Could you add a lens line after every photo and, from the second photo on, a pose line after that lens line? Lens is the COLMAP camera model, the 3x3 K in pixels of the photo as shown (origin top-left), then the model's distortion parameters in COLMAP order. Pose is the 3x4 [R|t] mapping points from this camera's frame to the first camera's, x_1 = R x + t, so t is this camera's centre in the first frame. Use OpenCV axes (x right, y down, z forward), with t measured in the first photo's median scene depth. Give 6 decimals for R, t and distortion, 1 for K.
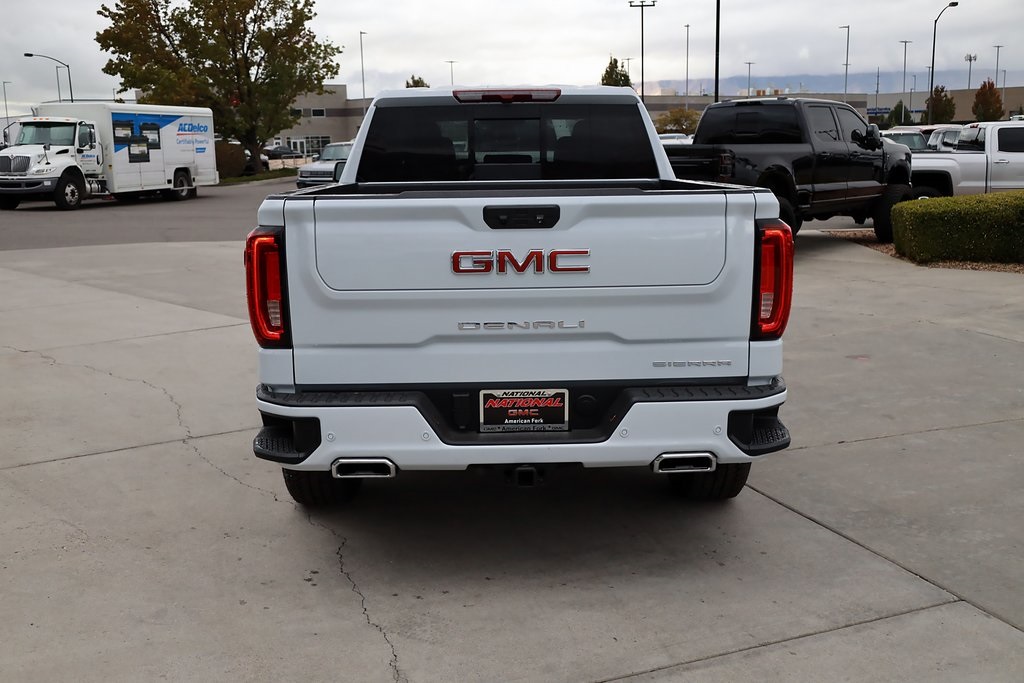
lens RADIAL K [[1039.3, 0, 512.0], [0, 1039.3, 341.5], [0, 0, 1]] dist [-0.001481, -0.003614]
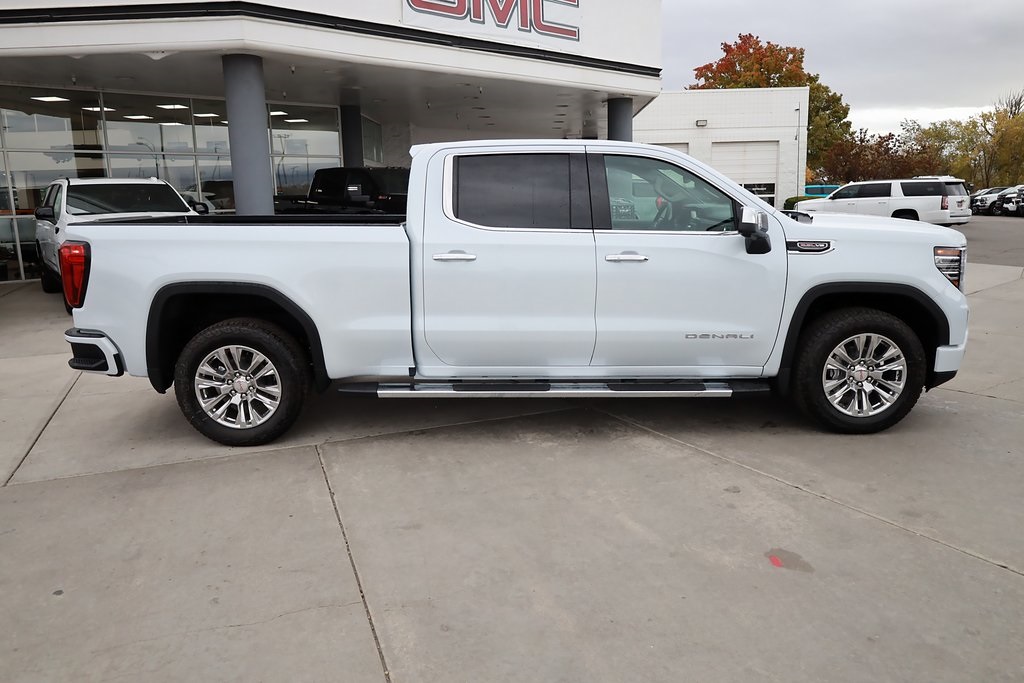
lens RADIAL K [[750.0, 0, 507.9], [0, 750.0, 327.3], [0, 0, 1]] dist [-0.011333, -0.004361]
pose [[-0.012687, 0.192049, -0.981303, 0.994687], [-0.173896, 0.966004, 0.191303, -0.226404], [0.984682, 0.173072, 0.021141, 1.121676]]
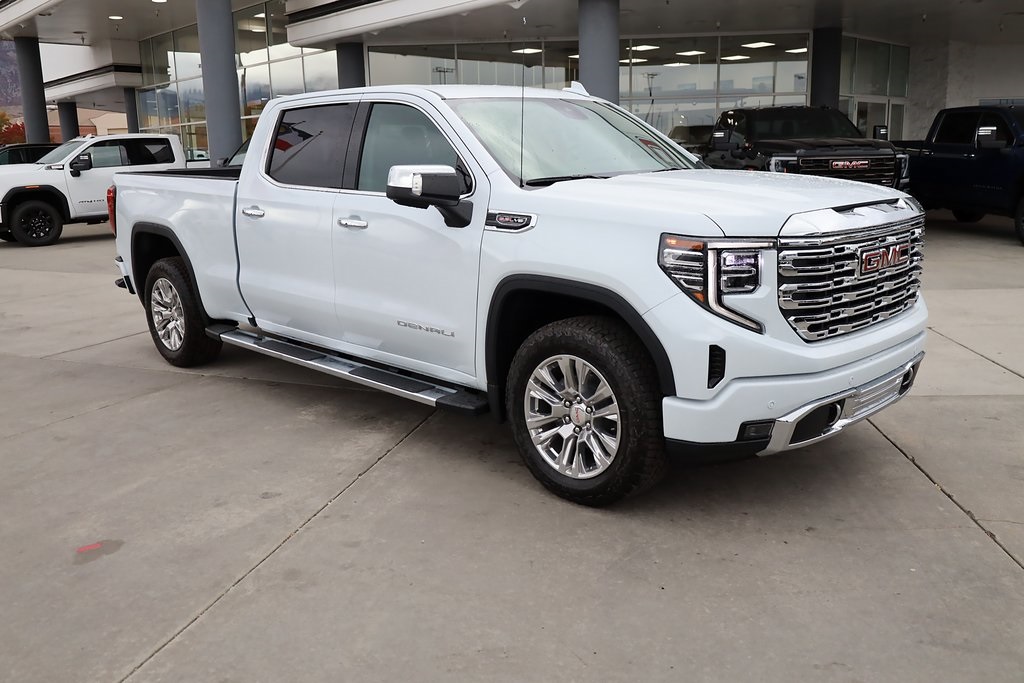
lens RADIAL K [[876.6, 0, 512.0], [0, 876.6, 341.5], [0, 0, 1]] dist [-0.007305, -0.003651]
pose [[-0.722456, 0.178410, -0.668002, 0.637681], [-0.096095, 0.930850, 0.352540, -0.369326], [0.684707, 0.318886, -0.655354, 1.943278]]
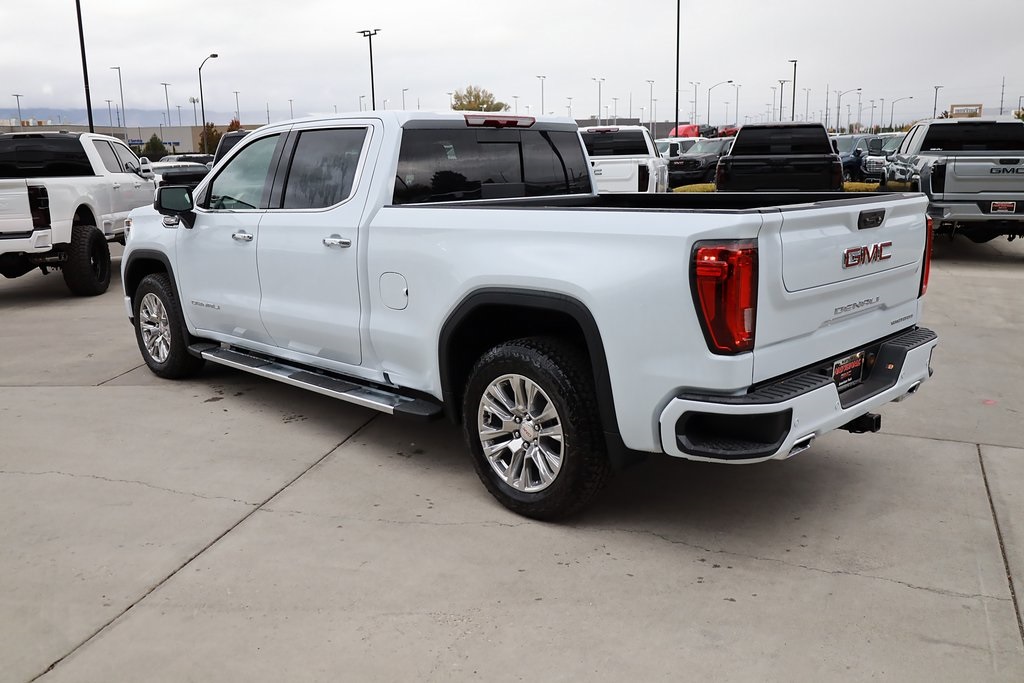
lens RADIAL K [[870.1, 0, 531.3], [0, 870.1, 342.5], [0, 0, 1]] dist [-0.001934, 0.001503]
pose [[0.714237, -0.141801, 0.685388, -0.638947], [0.137339, 0.988618, 0.061417, -0.057338], [-0.686296, 0.050265, 0.725583, 0.321911]]
